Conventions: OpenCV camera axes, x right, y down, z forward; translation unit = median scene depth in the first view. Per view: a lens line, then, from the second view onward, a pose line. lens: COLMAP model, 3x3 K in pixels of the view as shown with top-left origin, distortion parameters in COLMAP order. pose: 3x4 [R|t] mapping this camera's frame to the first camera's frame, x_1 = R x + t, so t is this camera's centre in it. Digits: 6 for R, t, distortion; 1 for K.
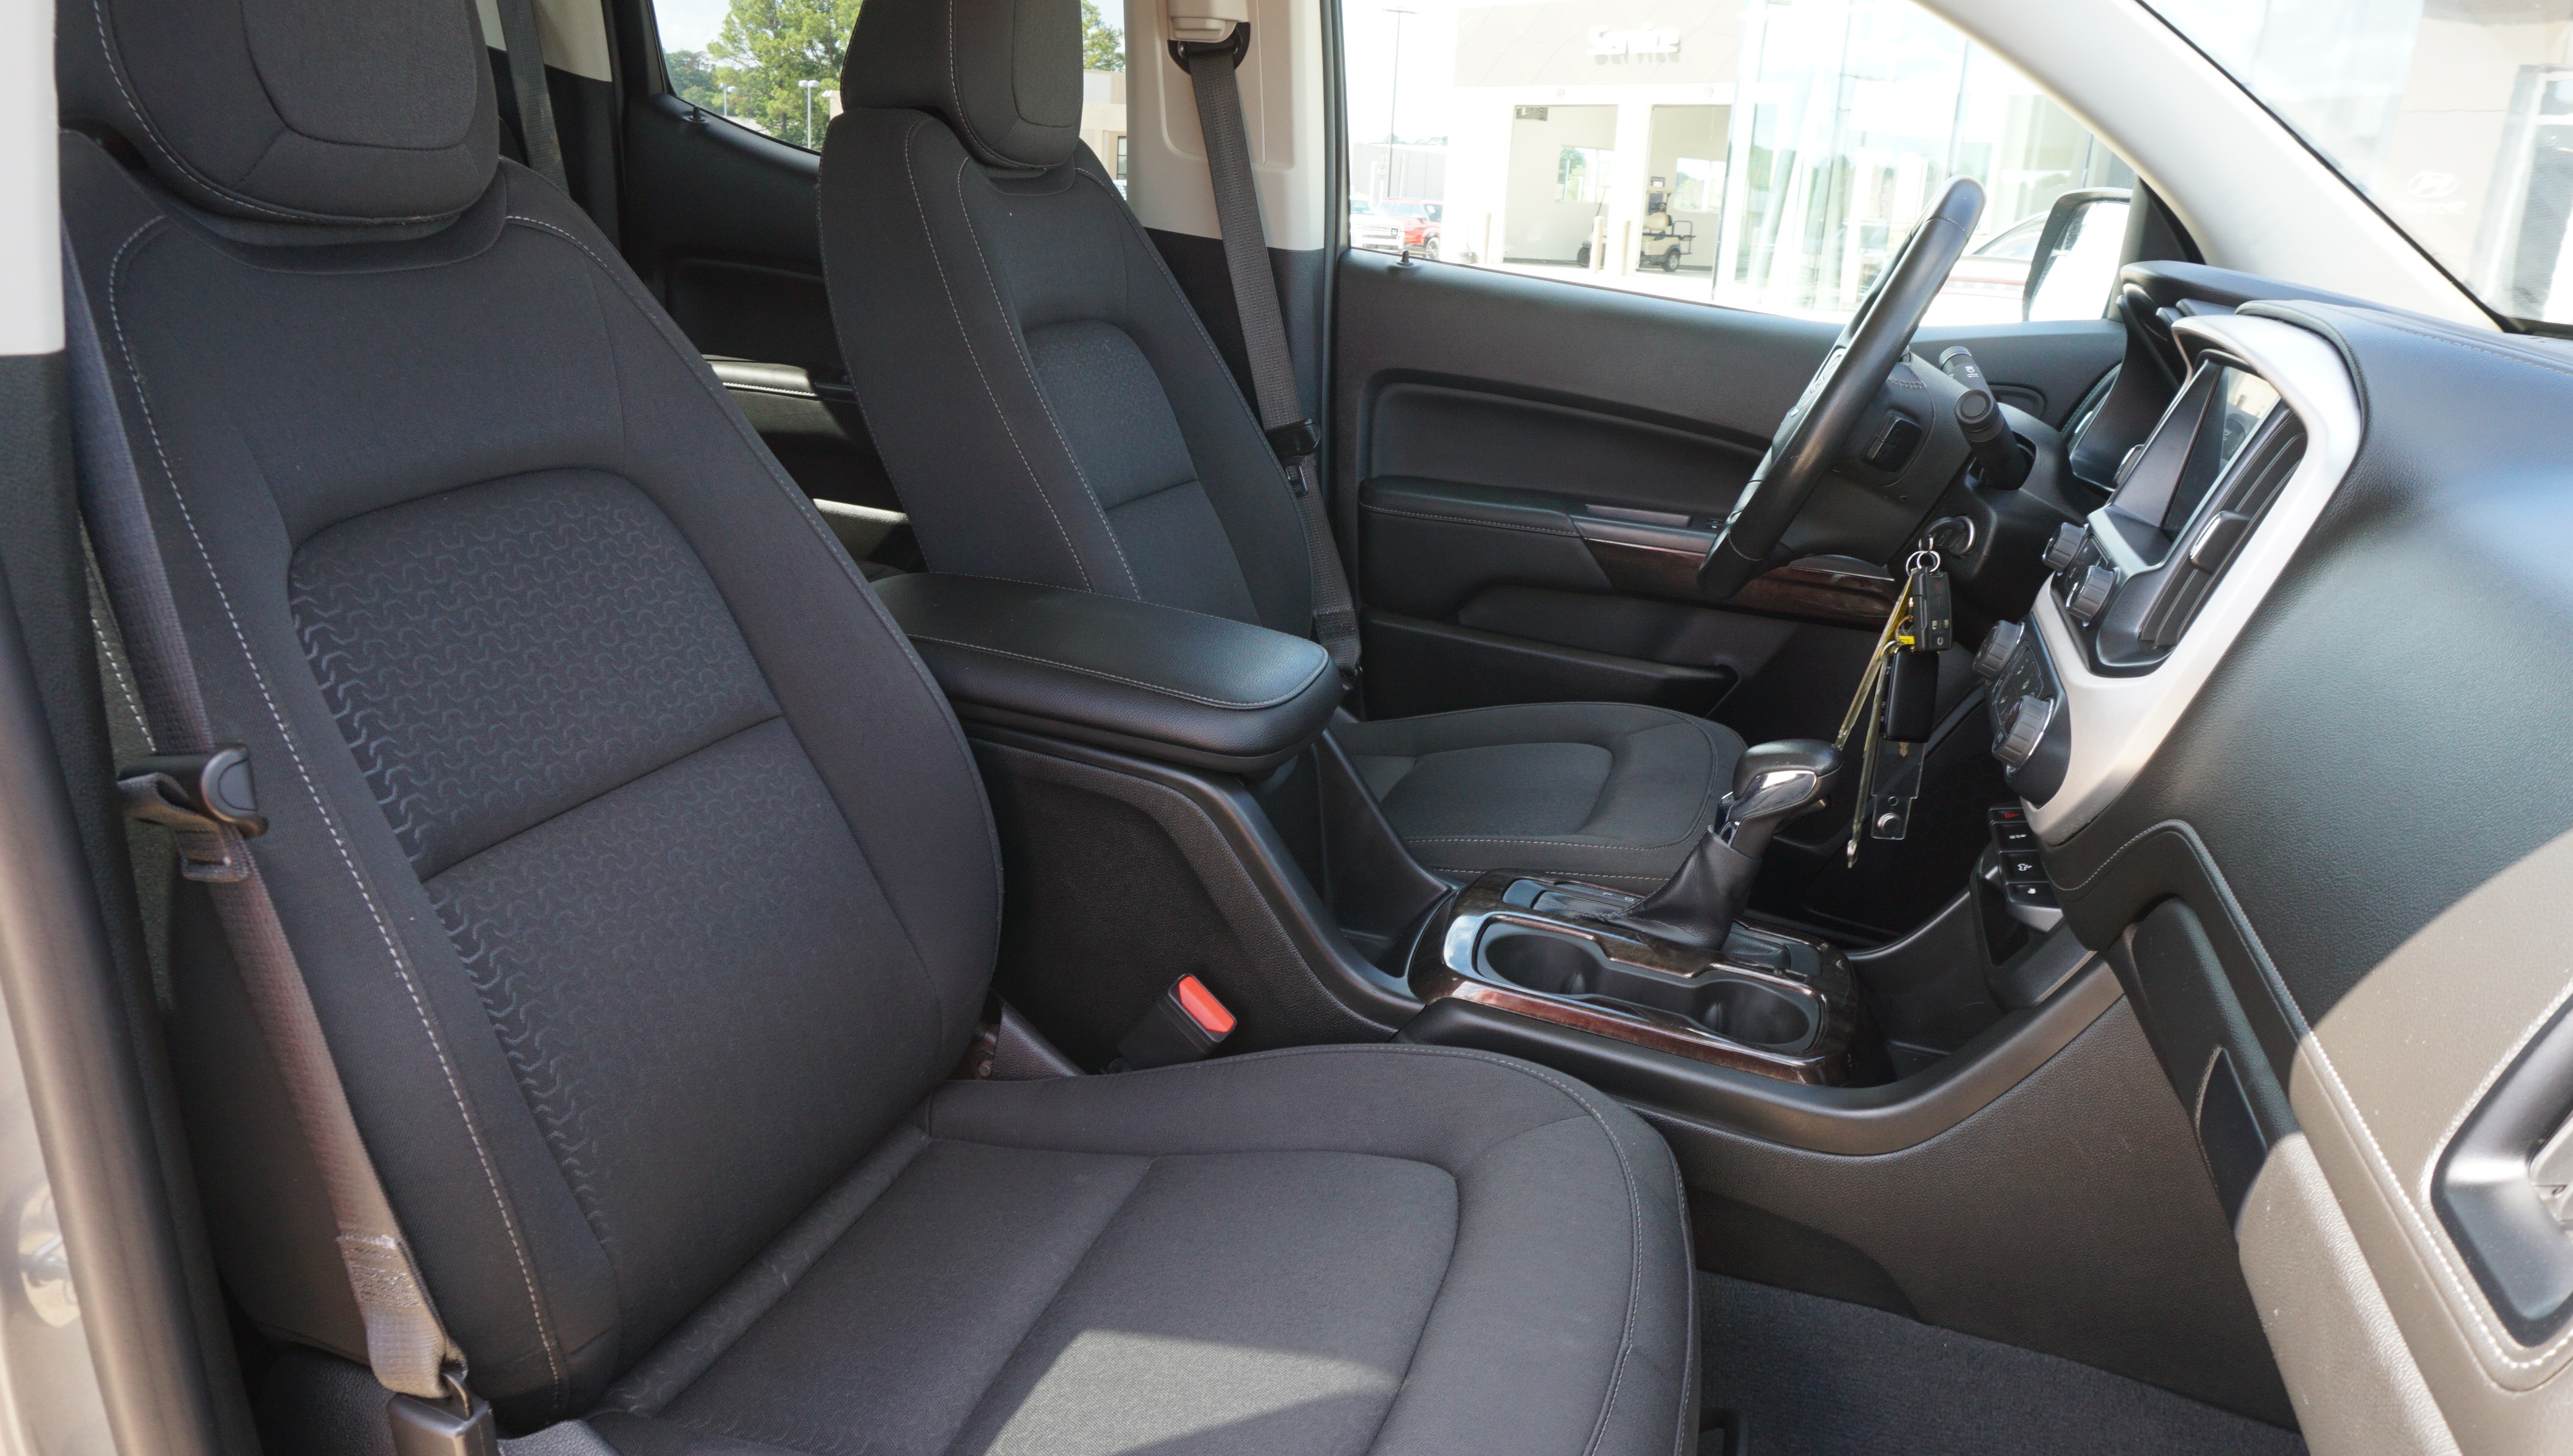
lens RADIAL K [[1724.8, 0, 1280.5], [0, 1724.8, 722.8], [0, 0, 1]] dist [-0.049346, 0.037090]
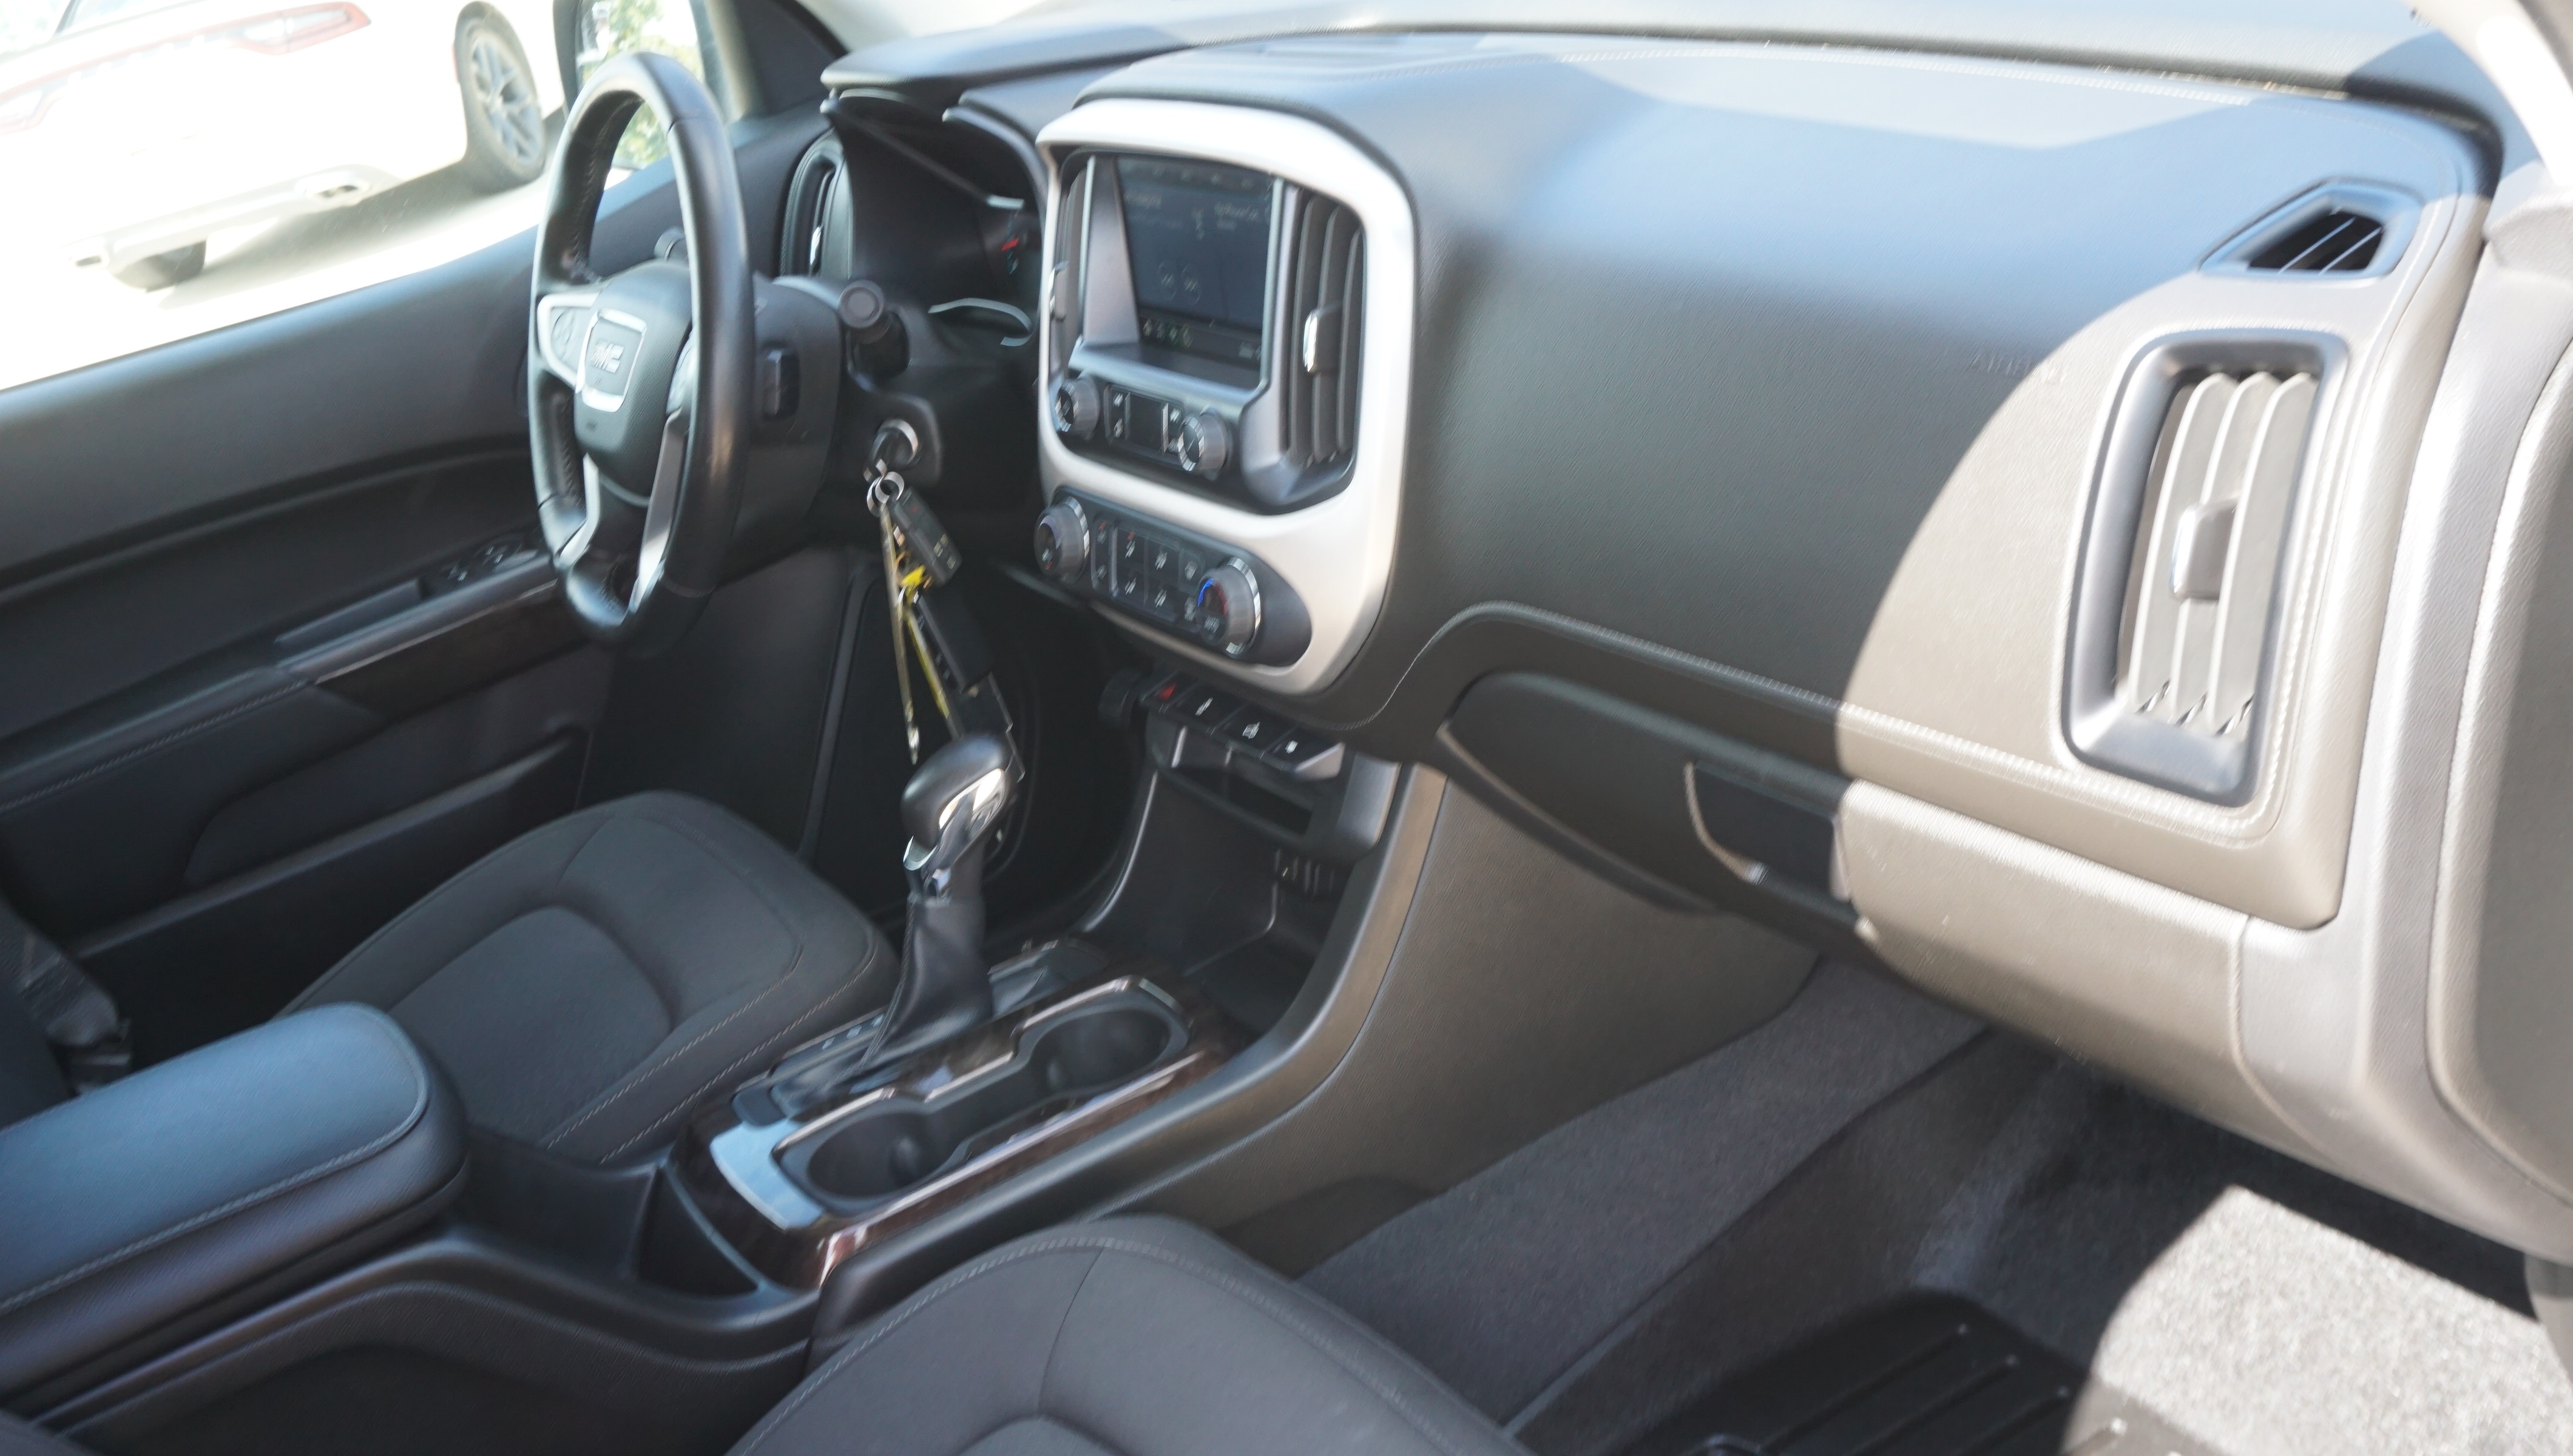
lens RADIAL K [[2504.3, 0, 1289.3], [0, 2504.3, 722.6], [0, 0, 1]] dist [-0.002386, 0.000000]
pose [[0.599345, -0.524723, 0.604525, -0.332884], [0.503891, 0.834104, 0.224423, -0.193404], [-0.621997, 0.170108, 0.764319, -0.033486]]
